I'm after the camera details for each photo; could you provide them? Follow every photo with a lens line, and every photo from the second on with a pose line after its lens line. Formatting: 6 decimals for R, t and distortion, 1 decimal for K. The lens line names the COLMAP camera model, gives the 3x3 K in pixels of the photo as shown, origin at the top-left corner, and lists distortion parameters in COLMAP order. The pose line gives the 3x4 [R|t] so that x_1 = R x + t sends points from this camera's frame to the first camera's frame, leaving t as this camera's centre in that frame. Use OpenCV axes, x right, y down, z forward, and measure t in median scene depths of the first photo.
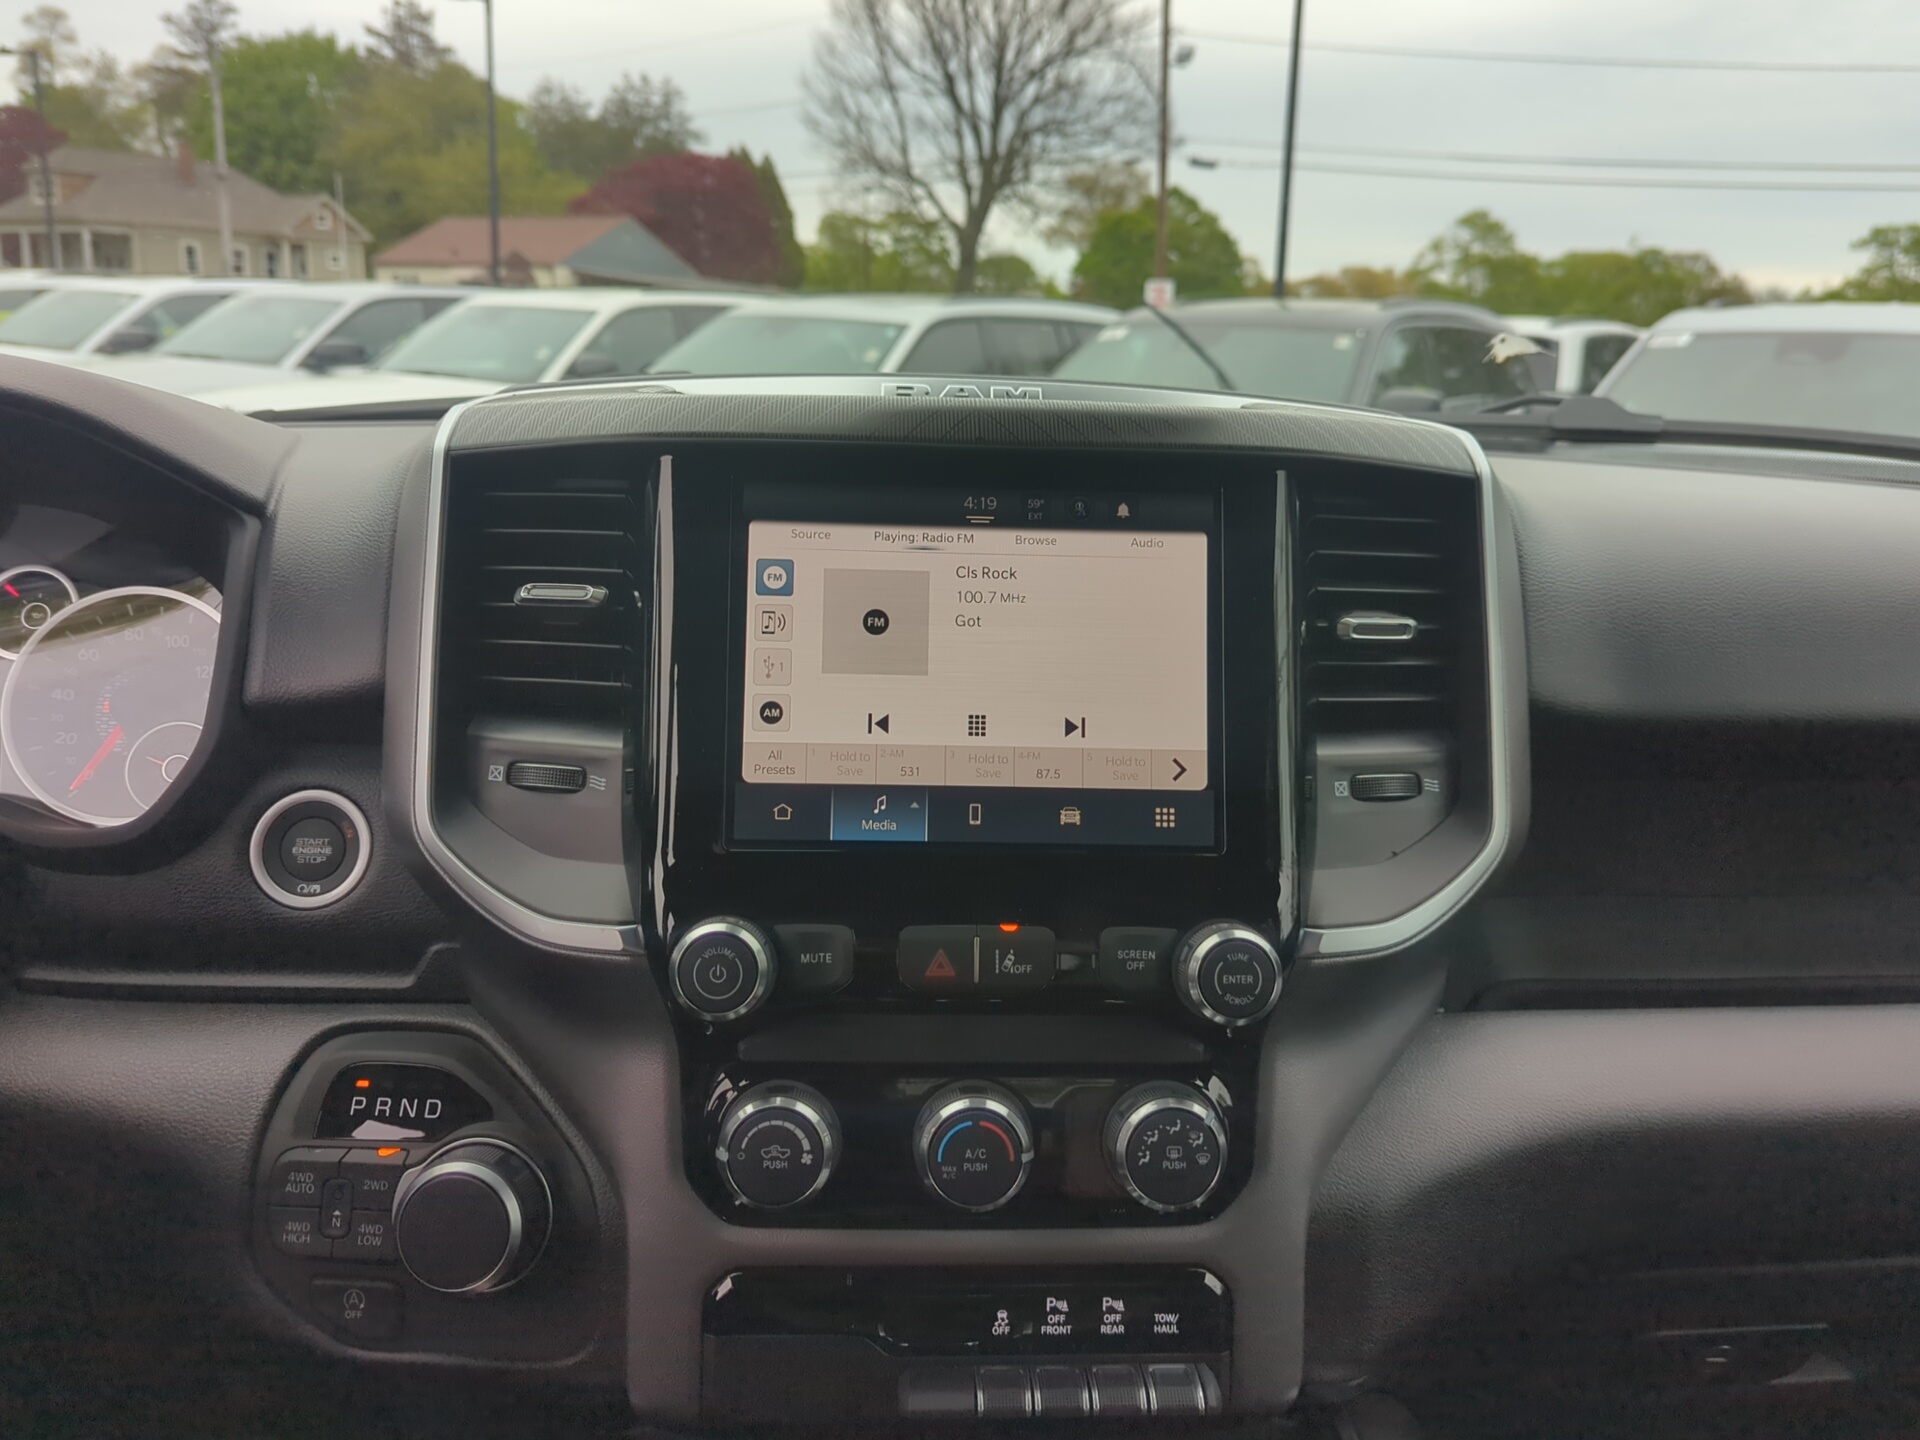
lens RADIAL K [[1526.2, 0, 969.9], [0, 1526.2, 712.7], [0, 0, 1]] dist [0.051230, -0.066657]
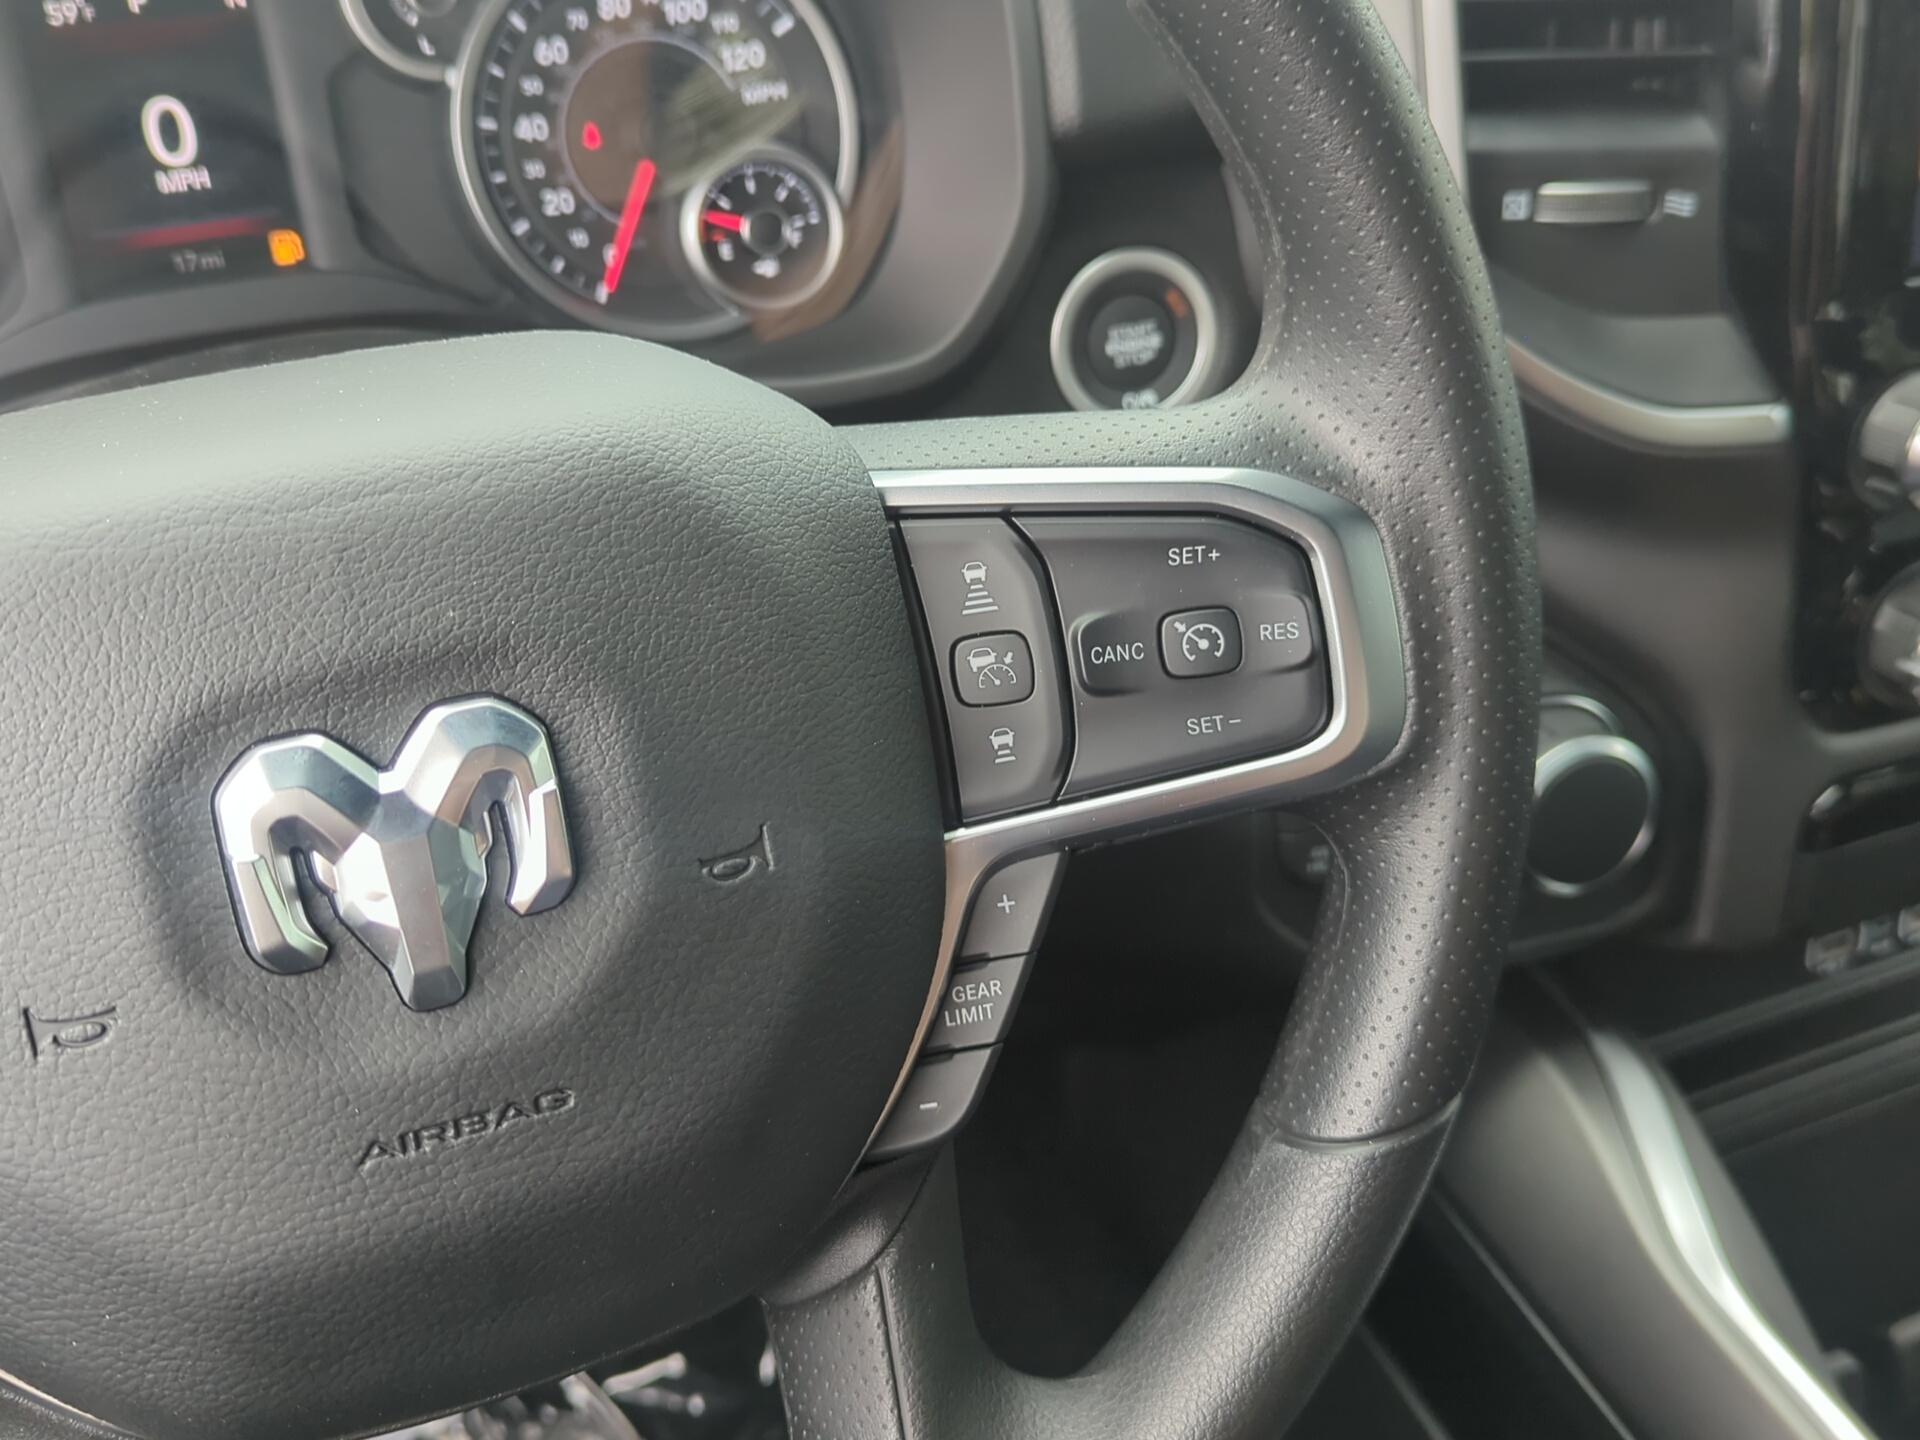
lens RADIAL K [[2028.0, 0, 966.4], [0, 2028.0, 702.8], [0, 0, 1]] dist [0.023062, -0.007412]
pose [[0.947716, -0.206381, 0.243396, -0.838274], [0.080143, 0.892204, 0.444465, -0.189864], [-0.308888, -0.401721, 0.862096, 0.231086]]
